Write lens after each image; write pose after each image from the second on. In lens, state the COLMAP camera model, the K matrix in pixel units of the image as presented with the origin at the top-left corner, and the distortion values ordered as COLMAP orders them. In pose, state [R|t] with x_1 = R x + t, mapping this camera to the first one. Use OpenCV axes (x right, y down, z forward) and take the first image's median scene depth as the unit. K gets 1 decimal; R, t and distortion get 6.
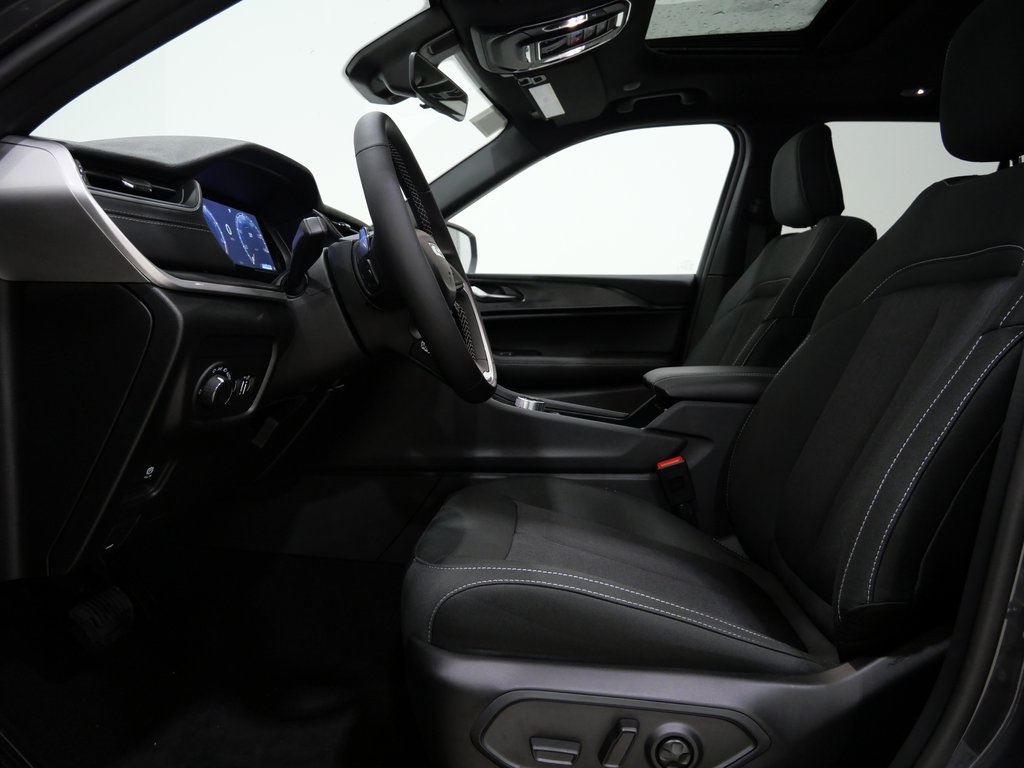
lens RADIAL K [[763.4, 0, 514.2], [0, 763.4, 383.4], [0, 0, 1]] dist [-0.029396, 0.014486]
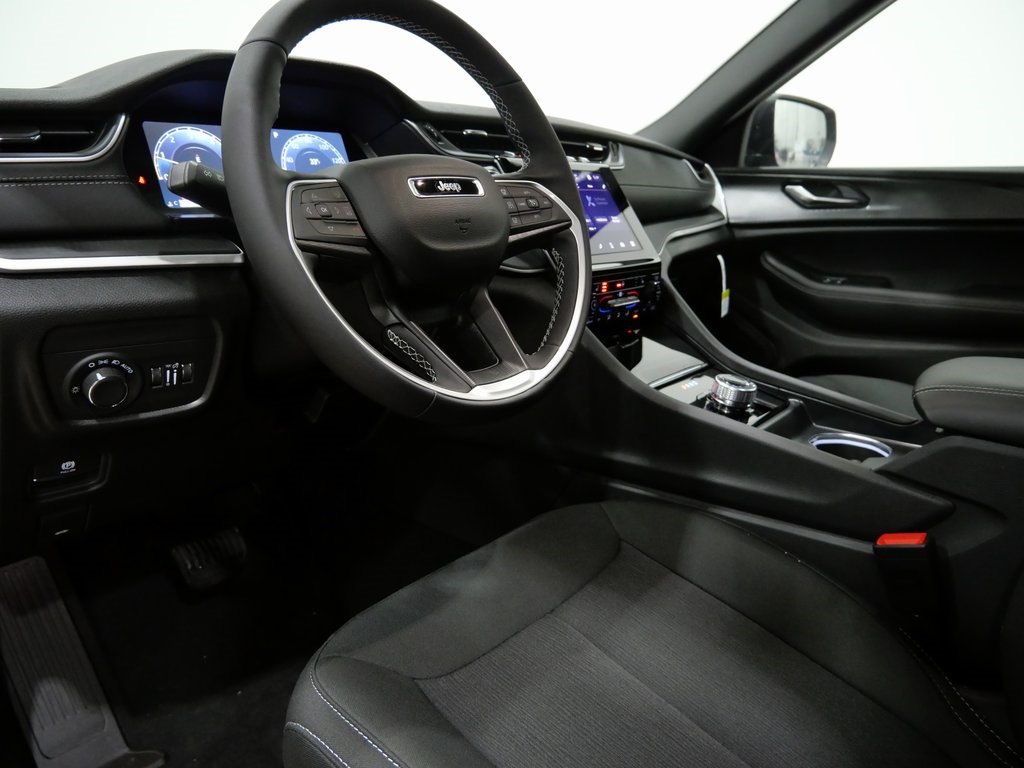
lens RADIAL K [[763.4, 0, 504.9], [0, 763.4, 382.0], [0, 0, 1]] dist [-0.029396, 0.014486]
pose [[0.813854, 0.140619, -0.563798, 0.258712], [-0.044921, 0.982598, 0.180229, -0.100581], [0.579331, -0.121354, 0.806008, 0.369002]]
